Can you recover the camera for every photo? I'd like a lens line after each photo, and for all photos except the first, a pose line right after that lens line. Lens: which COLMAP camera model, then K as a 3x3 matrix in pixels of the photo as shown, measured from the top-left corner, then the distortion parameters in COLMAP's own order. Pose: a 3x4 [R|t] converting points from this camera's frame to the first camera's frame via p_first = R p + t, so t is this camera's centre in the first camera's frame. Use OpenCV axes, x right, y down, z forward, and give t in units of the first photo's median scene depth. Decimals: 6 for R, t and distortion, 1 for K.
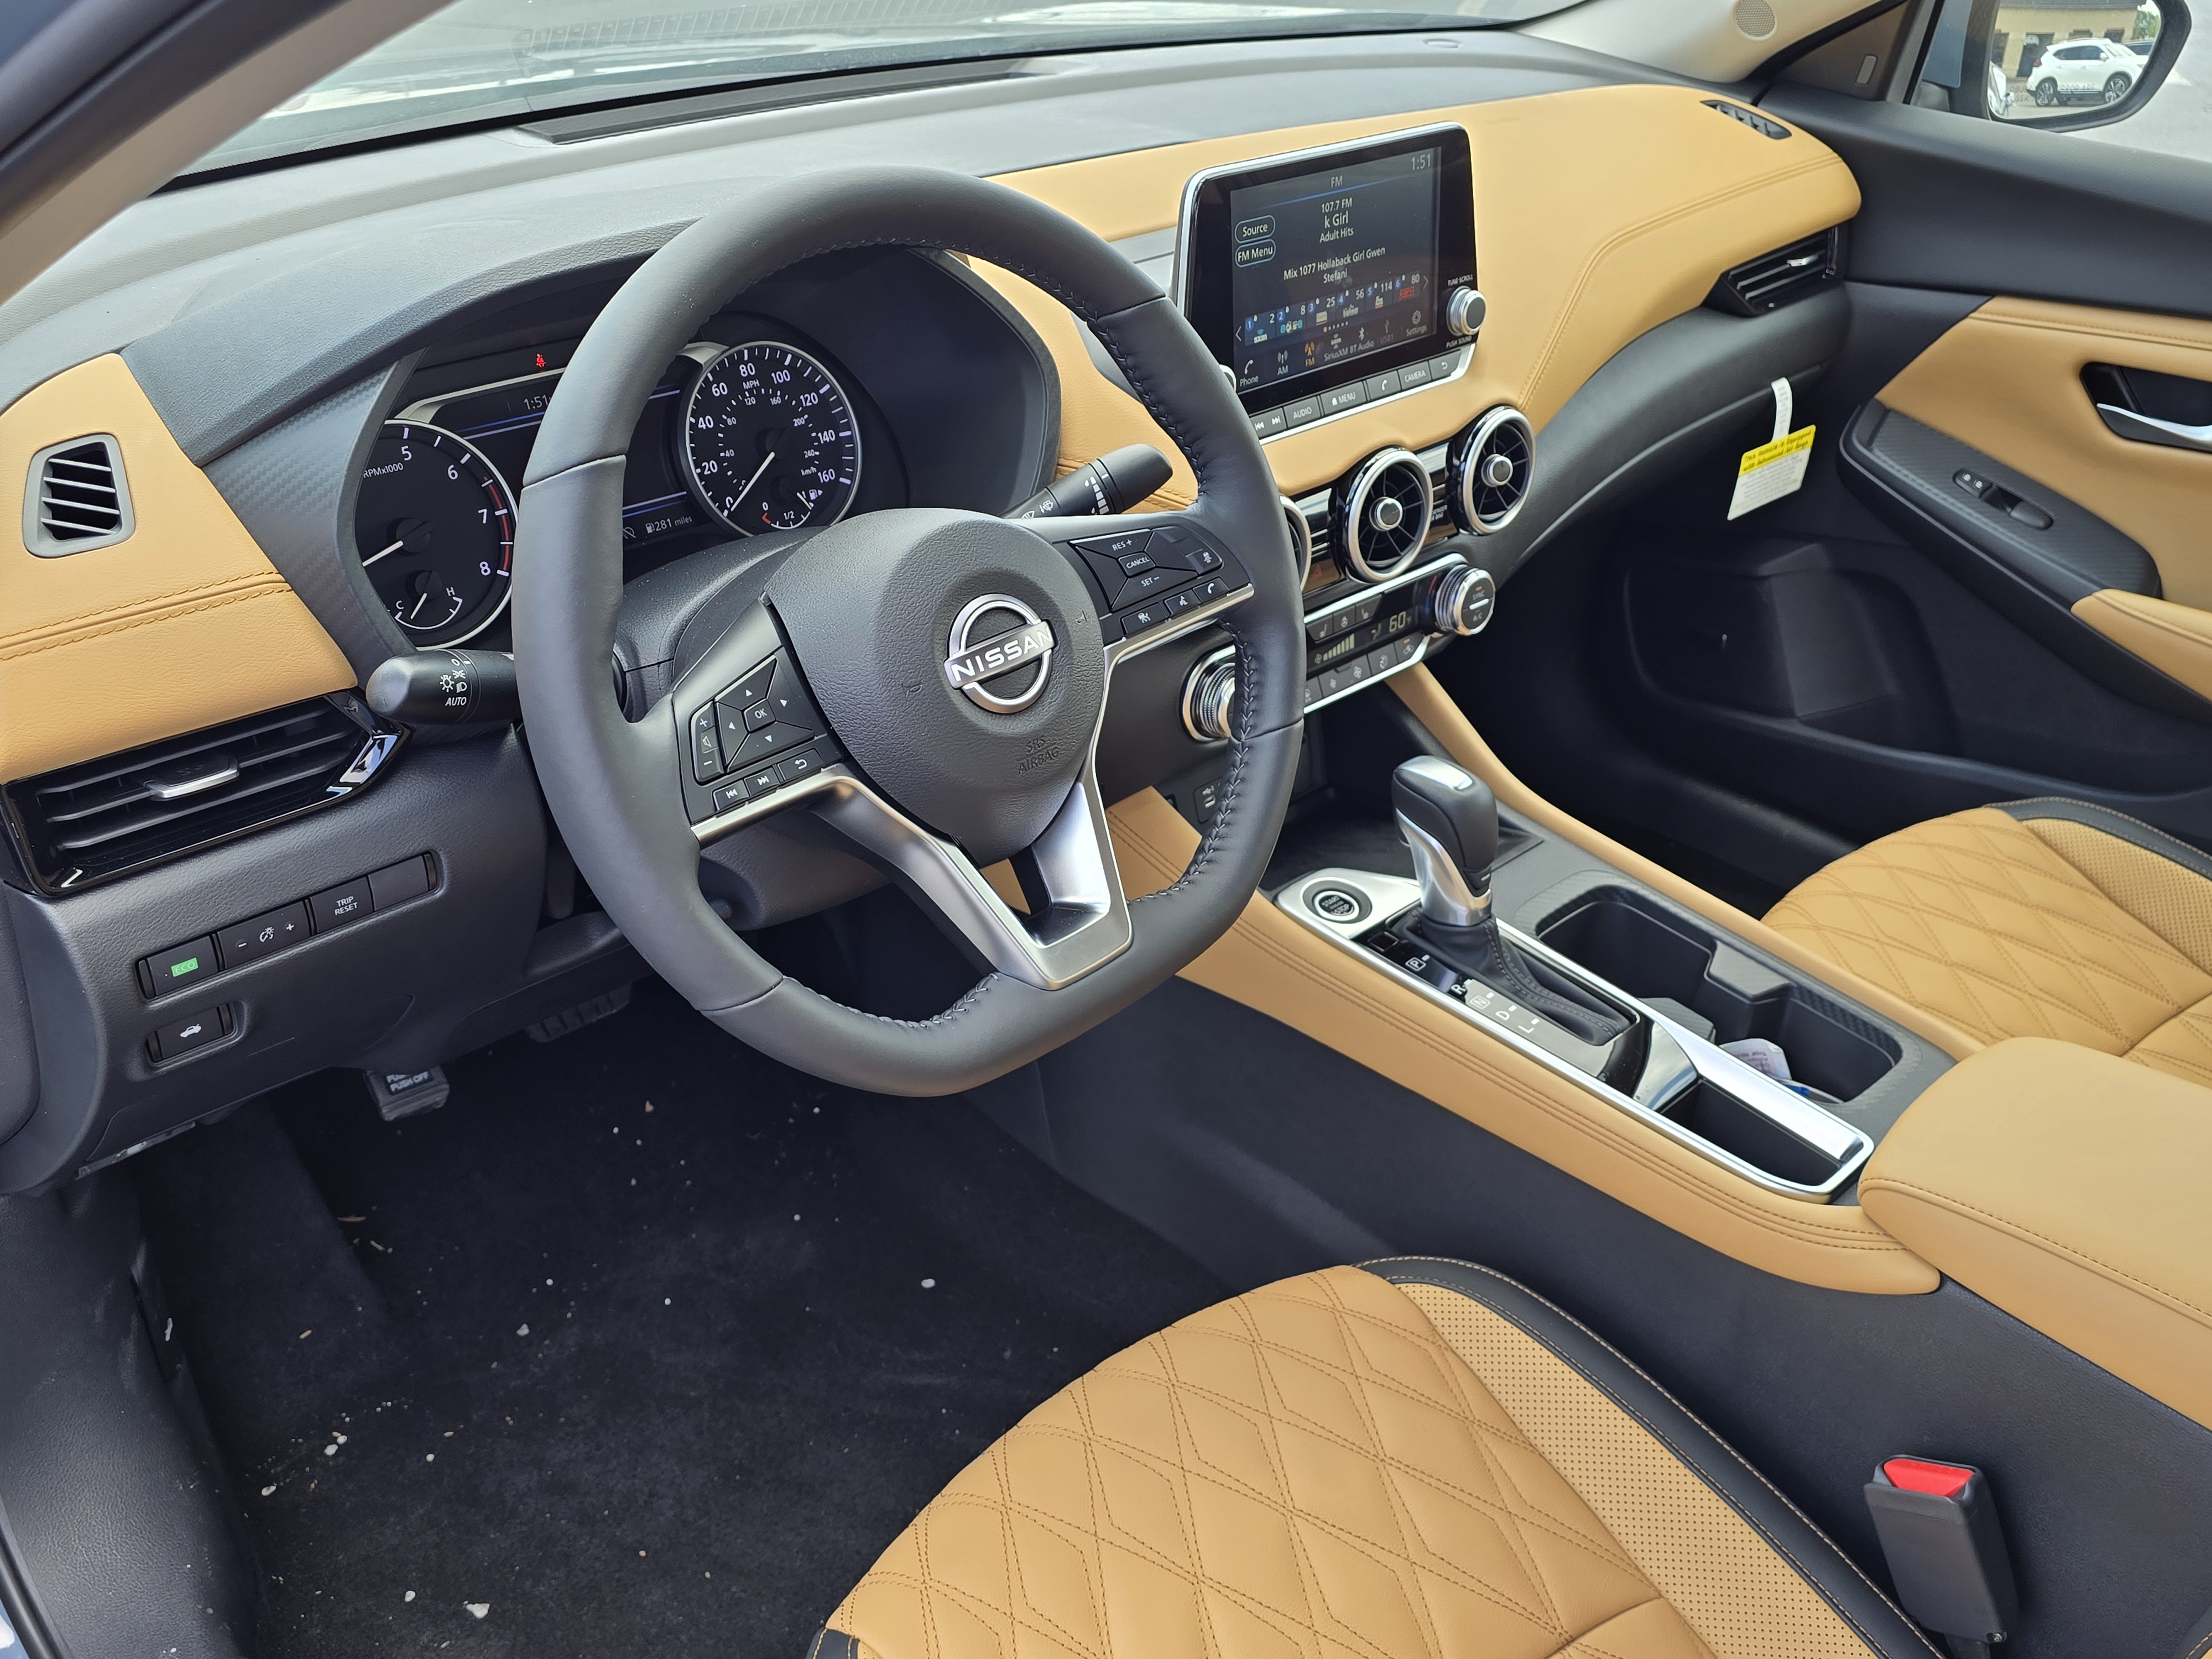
lens RADIAL K [[1949.5, 0, 1113.4], [0, 1949.5, 833.0], [0, 0, 1]] dist [0.061421, -0.041562]
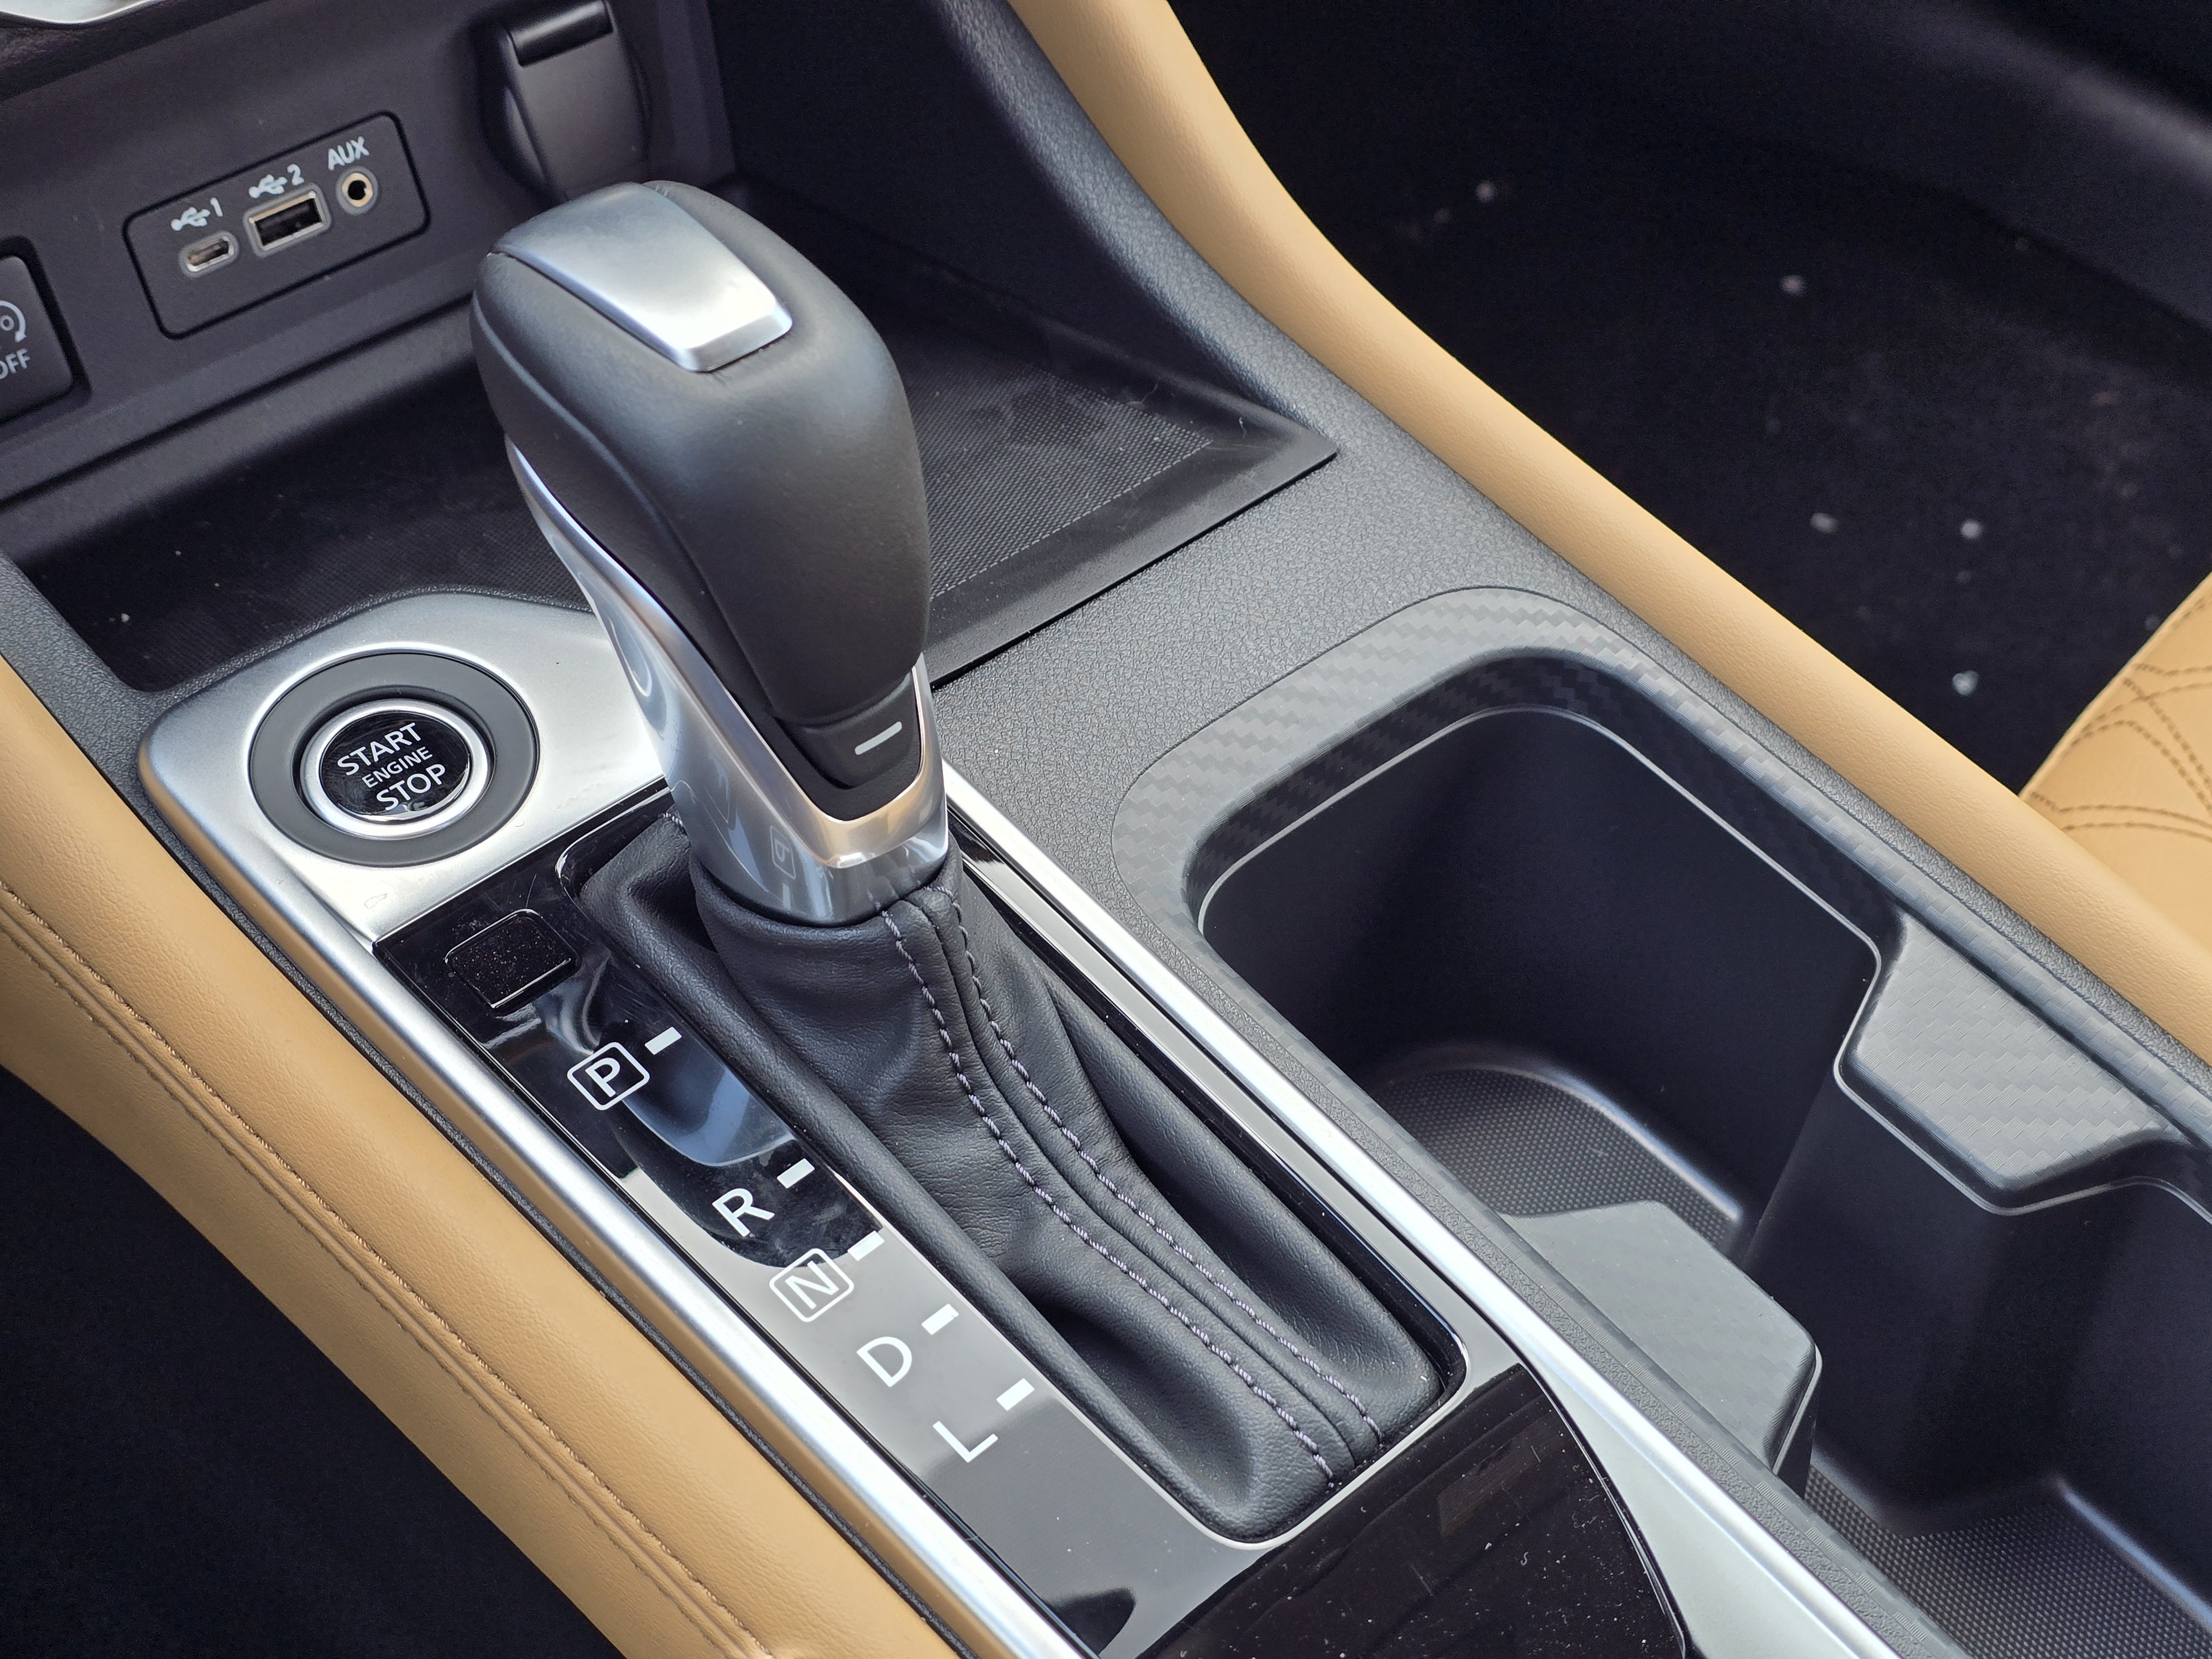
lens RADIAL K [[2853.0, 0, 1102.2], [0, 2853.0, 839.3], [0, 0, 1]] dist [0.072747, 0.000000]
pose [[0.998573, 0.029434, -0.044567, 0.236562], [-0.016199, 0.962043, 0.272417, -0.059439], [0.050893, -0.271306, 0.961147, 0.686086]]
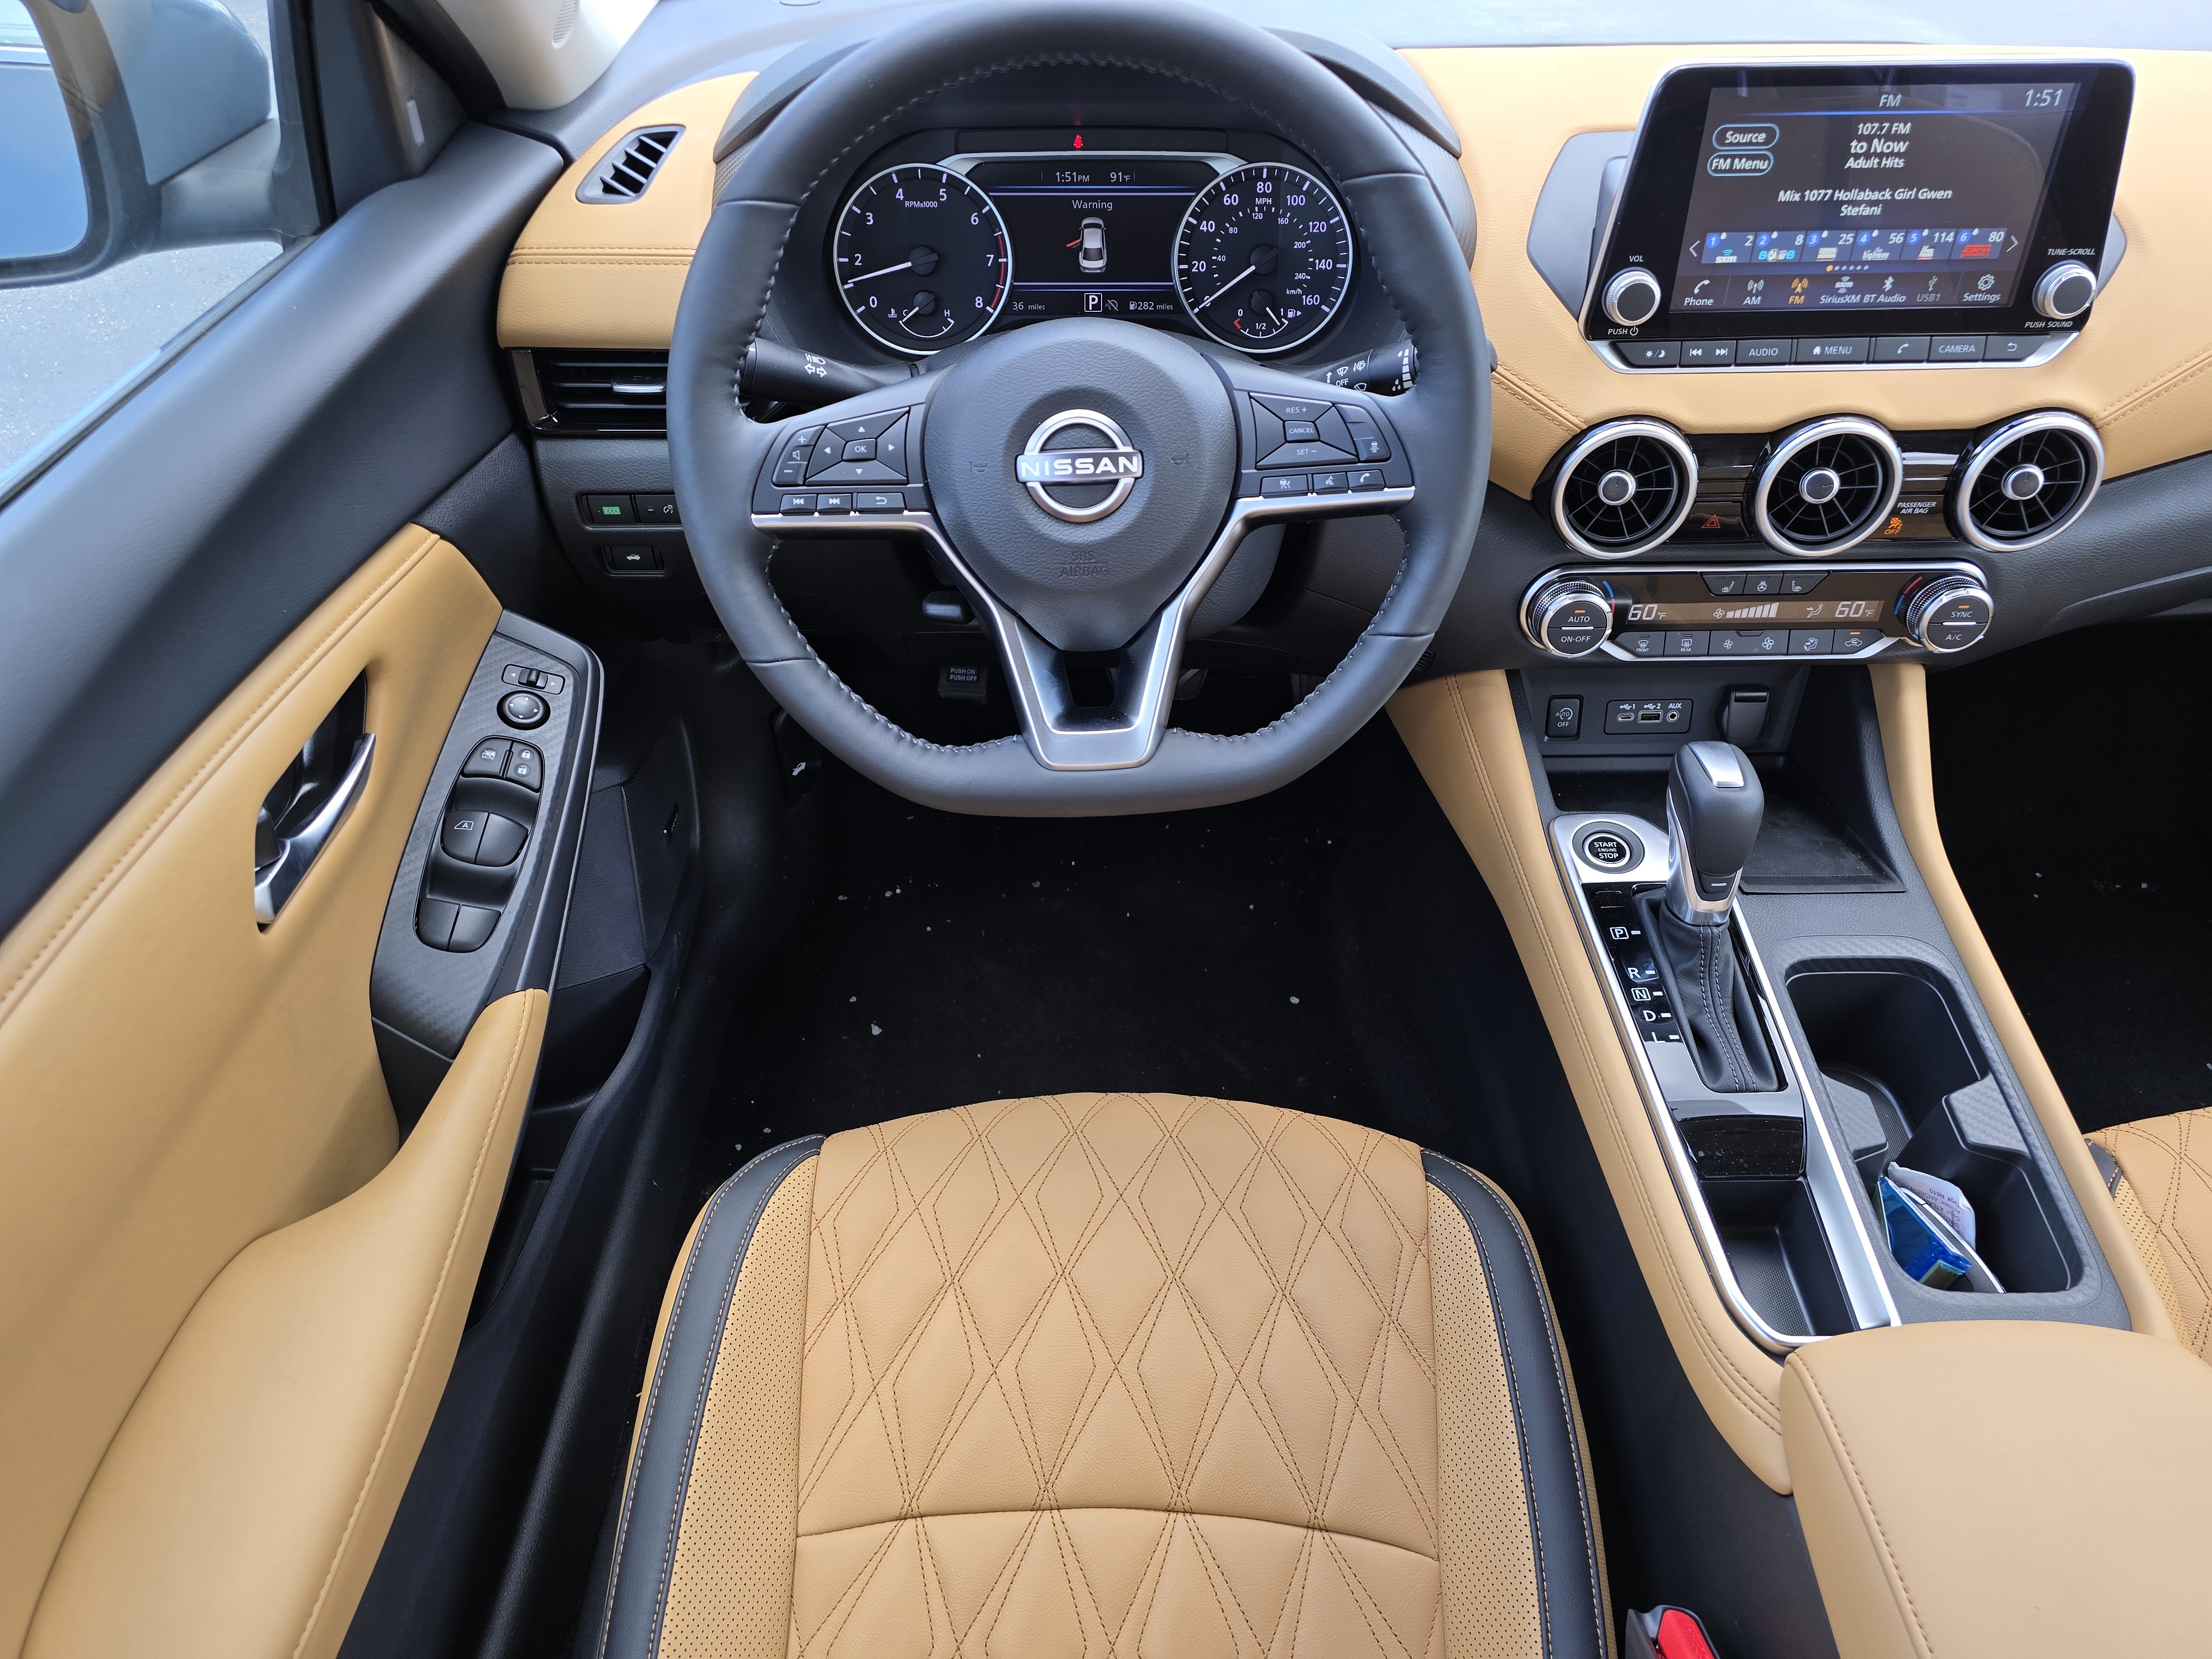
lens RADIAL K [[1521.7, 0, 1138.0], [0, 1521.7, 840.5], [0, 0, 1]] dist [0.046706, -0.048366]
pose [[0.720351, 0.425937, -0.547423, 0.393535], [-0.329224, 0.904633, 0.270649, -0.107118], [0.610496, -0.014738, 0.791882, 0.240670]]
